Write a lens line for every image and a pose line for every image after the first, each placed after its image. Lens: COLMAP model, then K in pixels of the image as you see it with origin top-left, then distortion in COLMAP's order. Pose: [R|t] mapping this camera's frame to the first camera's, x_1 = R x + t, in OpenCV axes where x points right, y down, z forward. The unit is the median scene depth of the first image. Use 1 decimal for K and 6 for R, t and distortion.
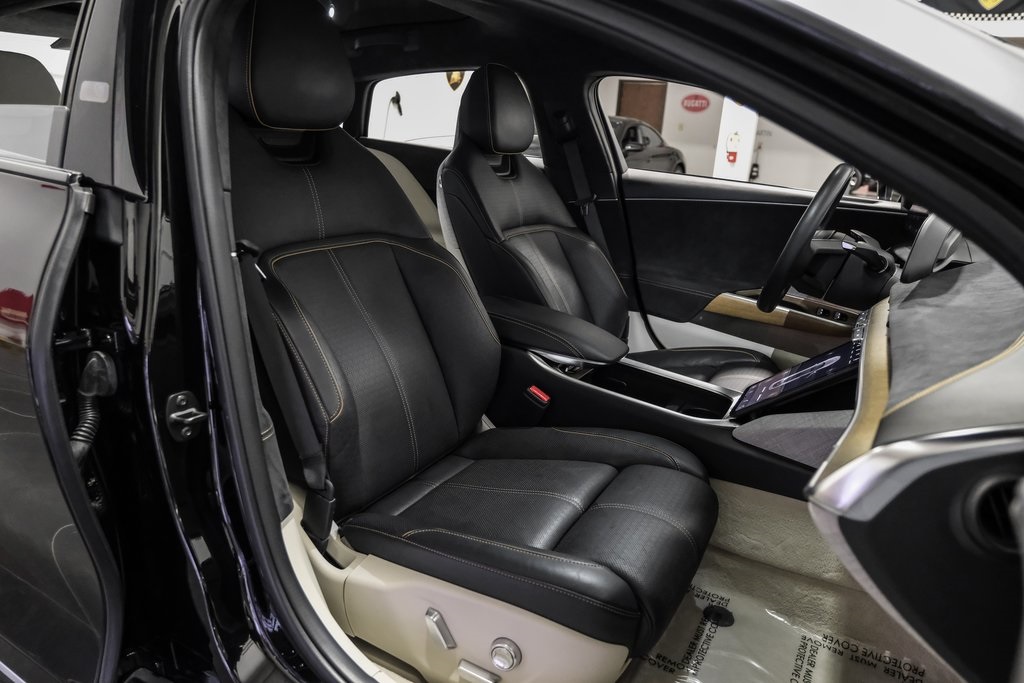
lens RADIAL K [[697.0, 0, 505.9], [0, 697.0, 342.9], [0, 0, 1]] dist [-0.036877, 0.011943]
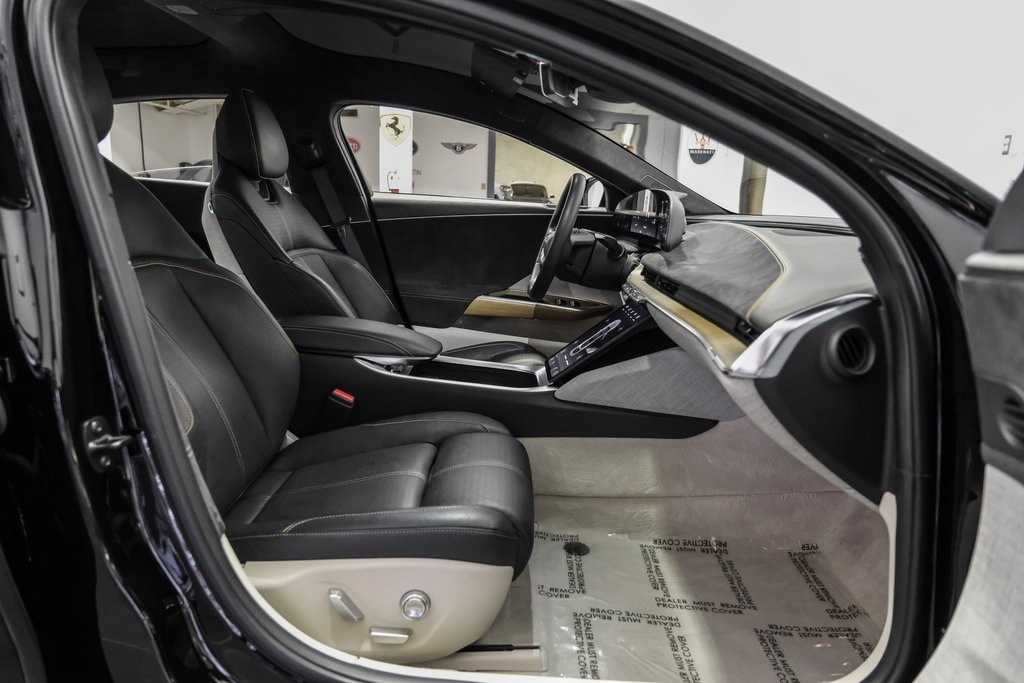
lens RADIAL K [[697.0, 0, 509.9], [0, 697.0, 337.6], [0, 0, 1]] dist [-0.036877, 0.011943]
pose [[0.877838, -0.129017, 0.461253, -0.190263], [0.159995, 0.986706, -0.028504, 0.038364], [-0.451444, 0.098820, 0.886811, -0.017723]]
